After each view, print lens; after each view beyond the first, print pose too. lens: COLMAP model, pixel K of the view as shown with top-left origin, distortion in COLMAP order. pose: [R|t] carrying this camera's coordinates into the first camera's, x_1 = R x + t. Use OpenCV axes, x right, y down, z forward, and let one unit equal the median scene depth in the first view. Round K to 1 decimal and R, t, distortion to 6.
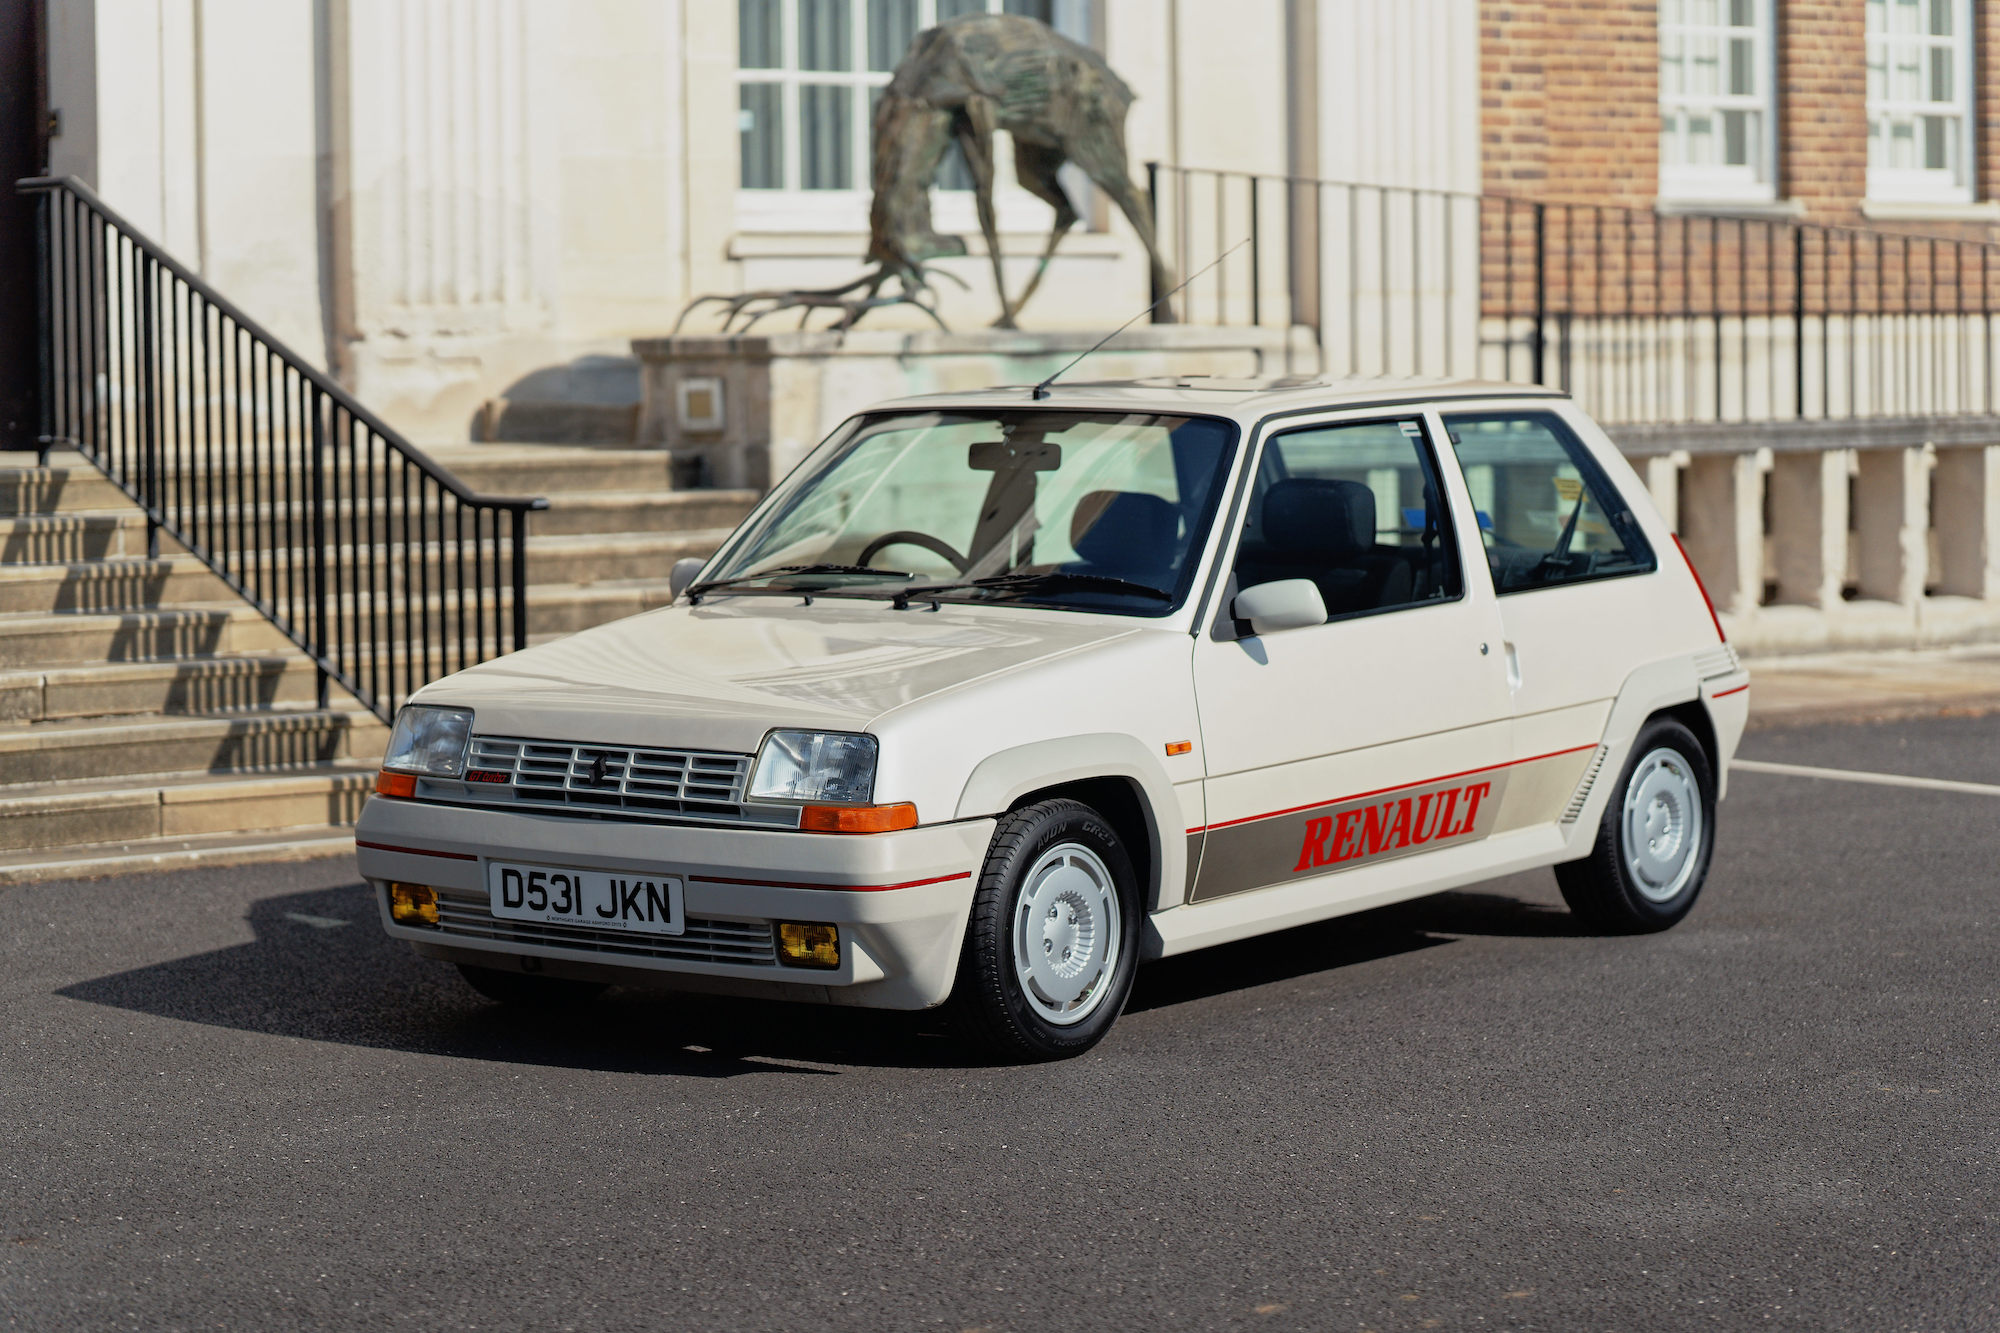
lens RADIAL K [[4921.8, 0, 1000.4], [0, 4921.8, 665.5], [0, 0, 1]] dist [-0.087711, 0.000000]
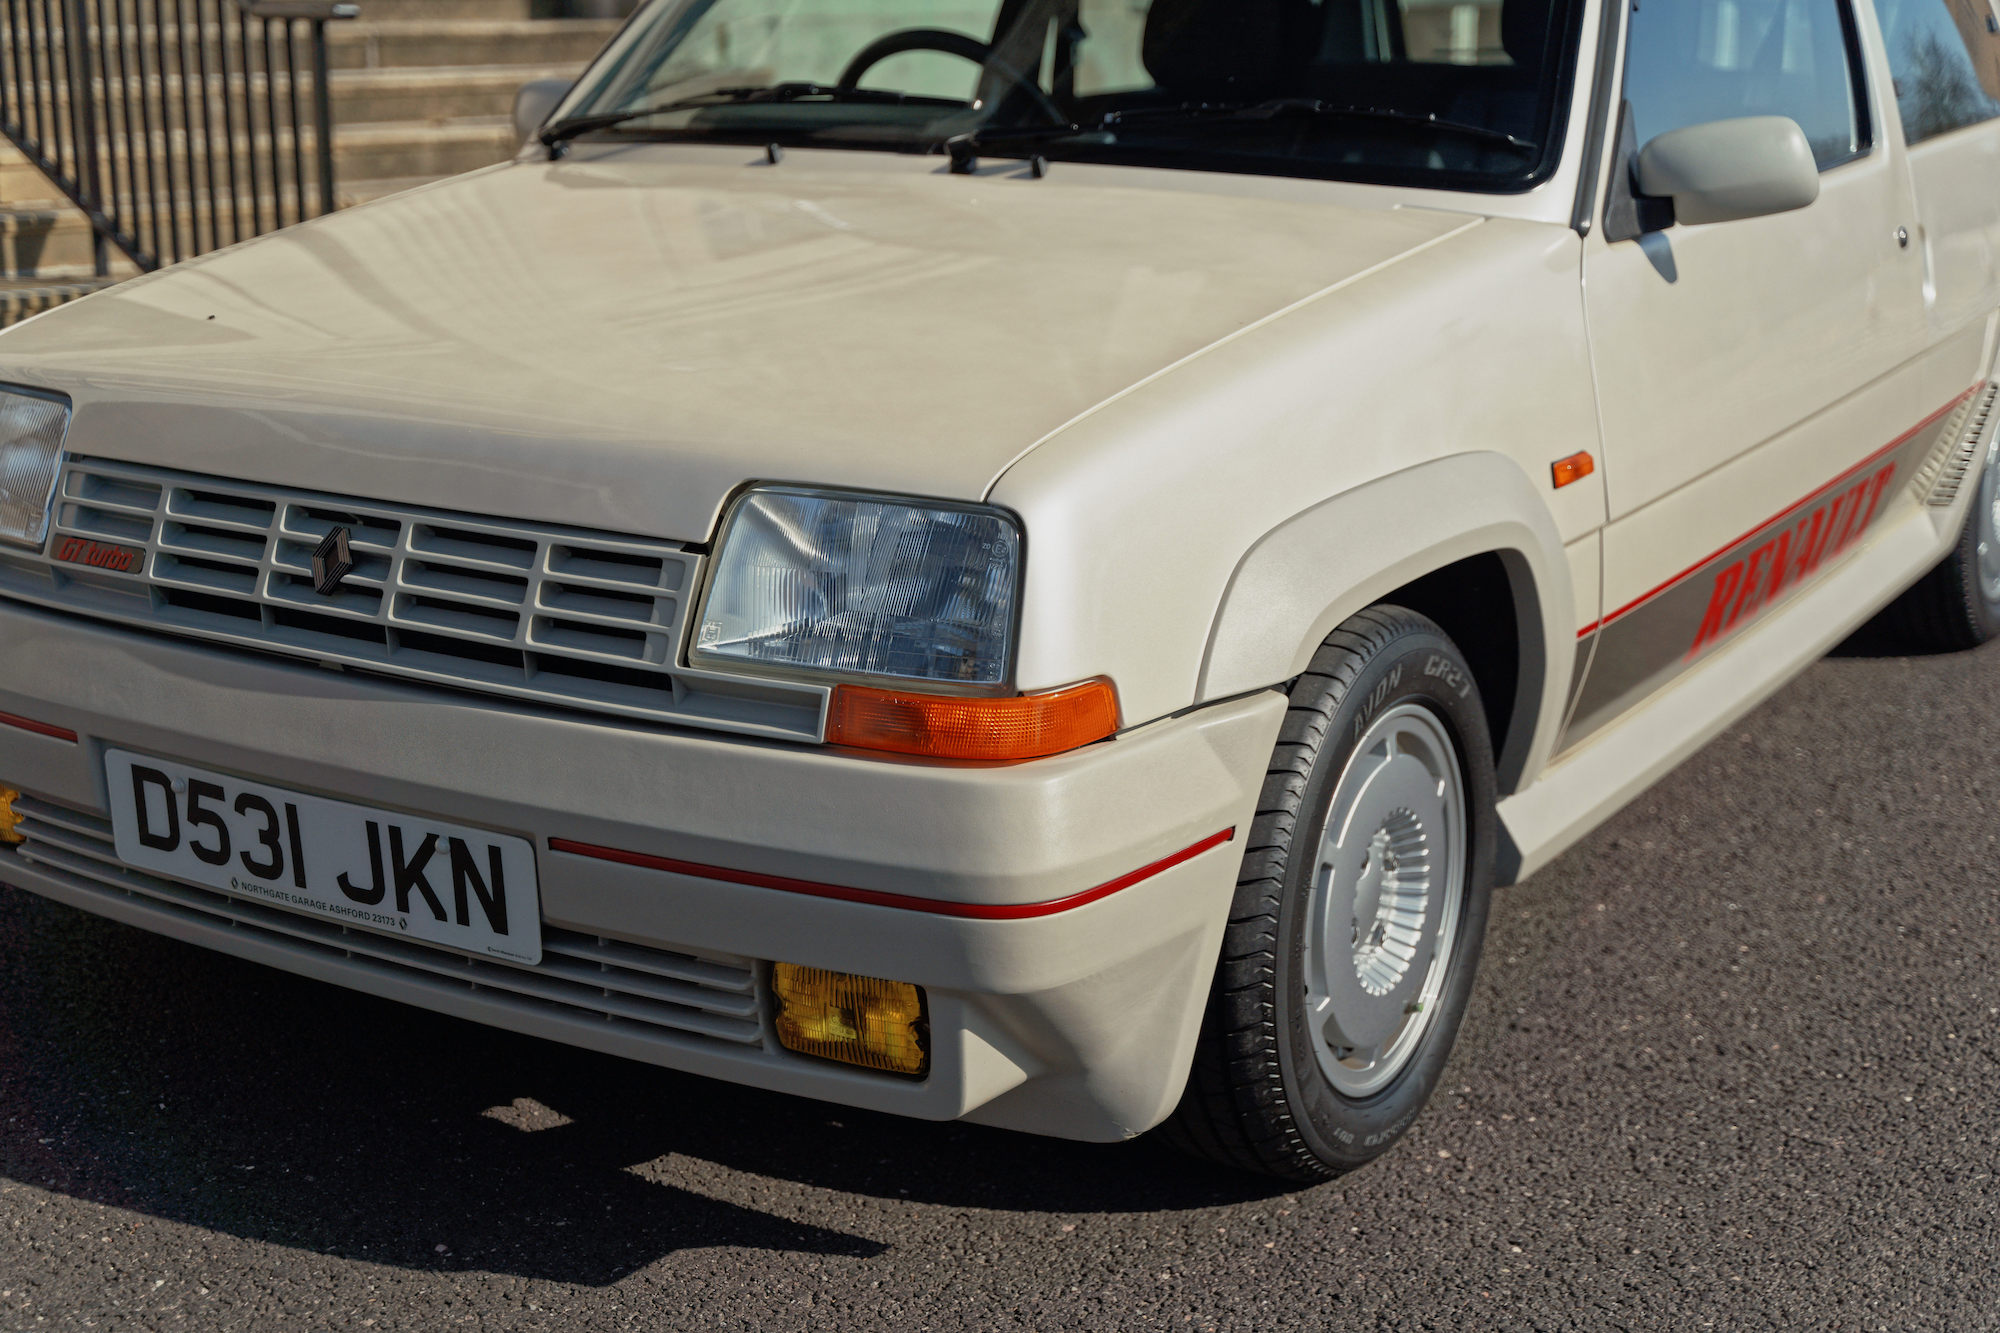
lens RADIAL K [[2811.4, 0, 1005.1], [0, 2811.4, 659.0], [0, 0, 1]] dist [0.015299, 0.000000]
pose [[0.996021, -0.013884, 0.088028, -0.044310], [-0.001344, 0.985336, 0.170619, -0.012201], [-0.089106, -0.170059, 0.981397, 0.742600]]
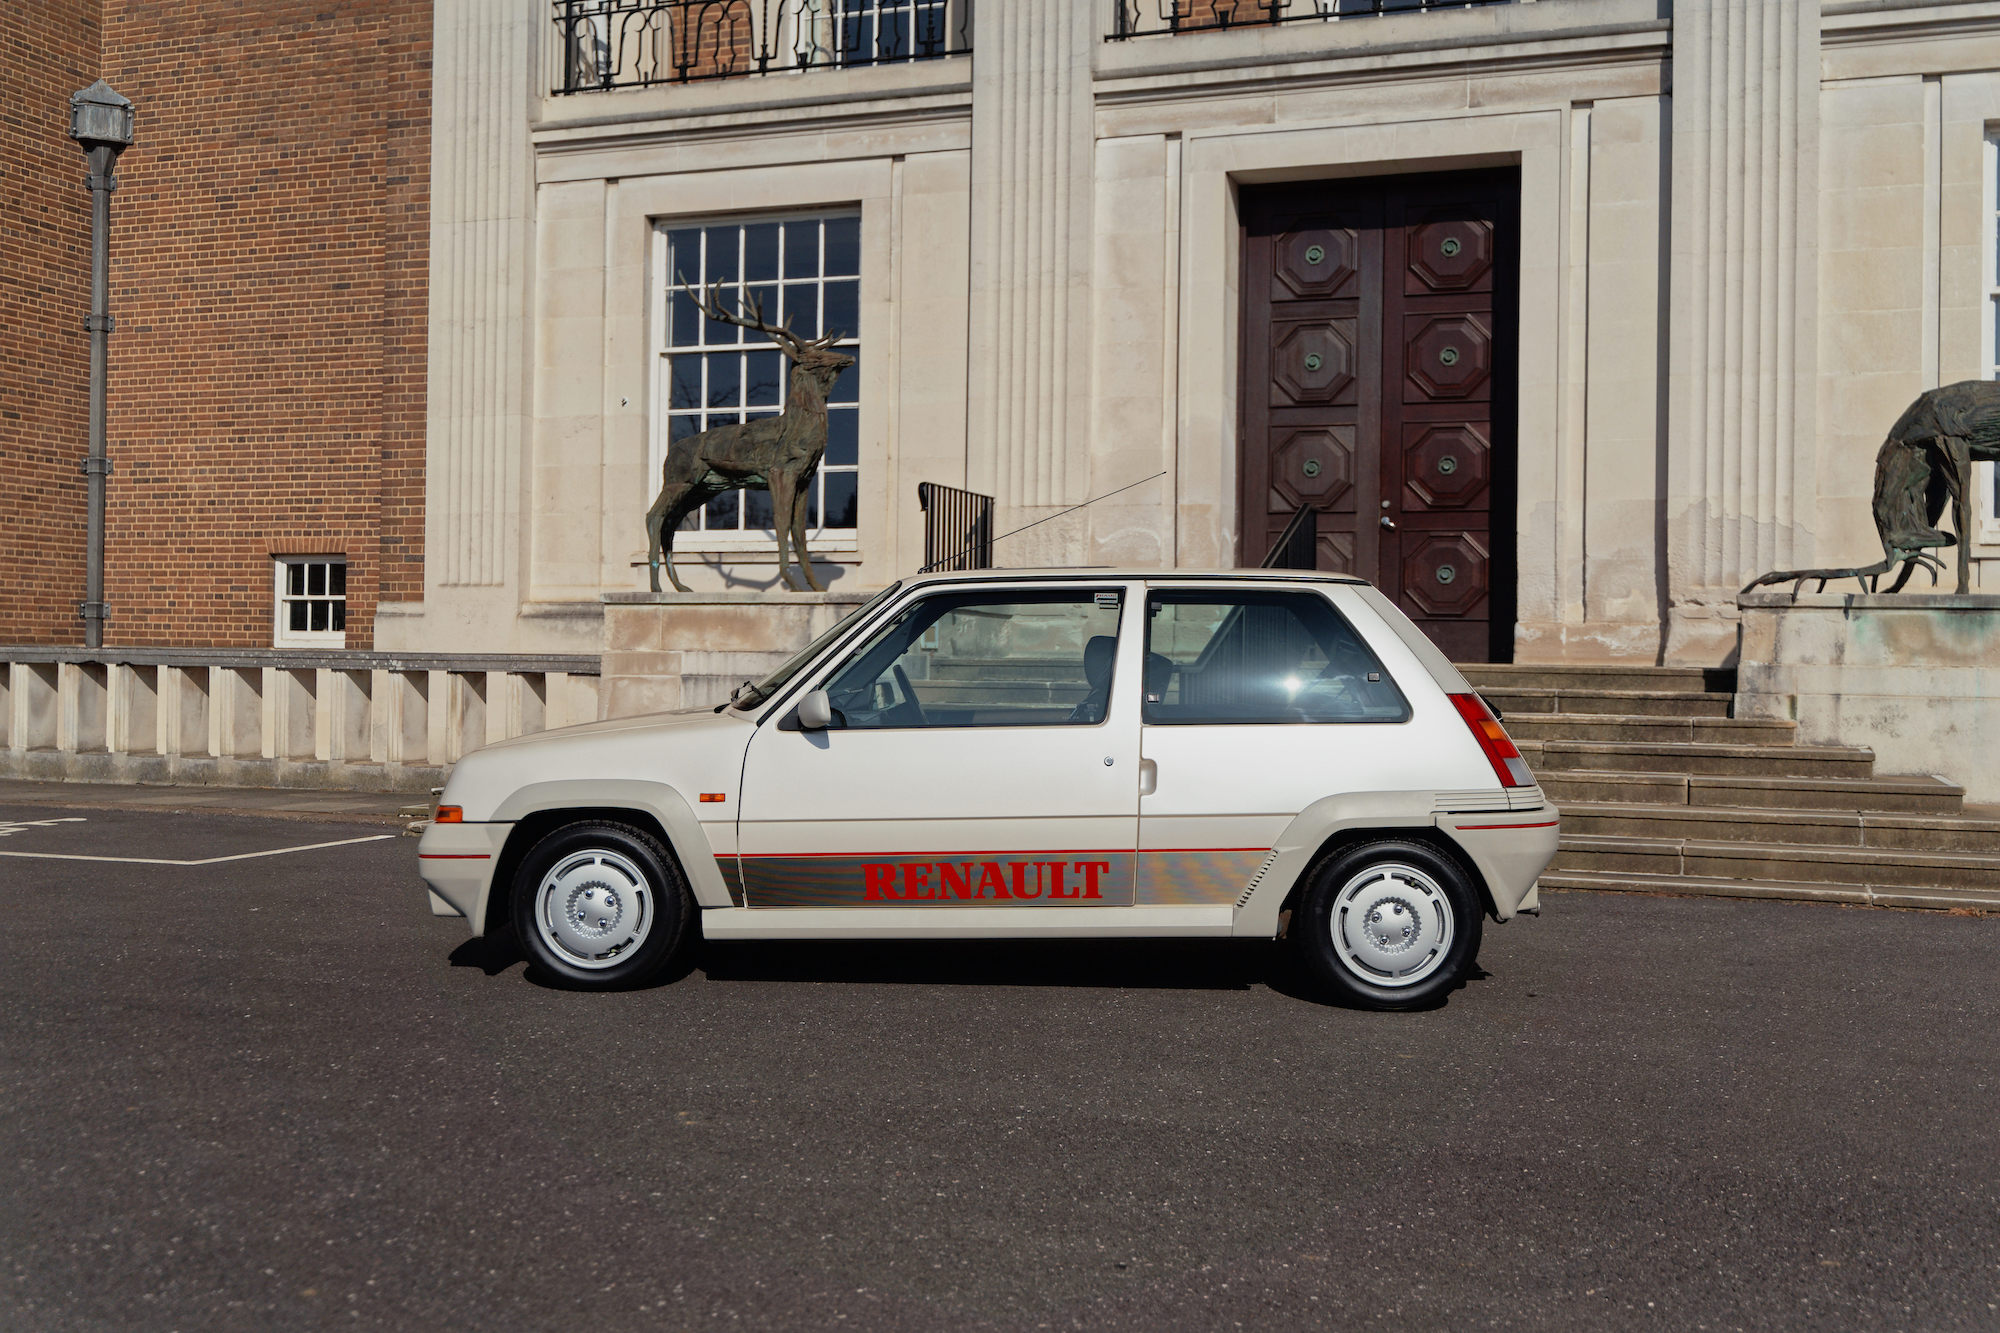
lens RADIAL K [[2041.0, 0, 996.2], [0, 2041.0, 665.7], [0, 0, 1]] dist [0.008679, 0.000000]
pose [[0.564921, 0.025385, -0.824754, 0.594387], [-0.081745, 0.996331, -0.025326, -0.014148], [0.821086, 0.081727, 0.564924, 0.733798]]
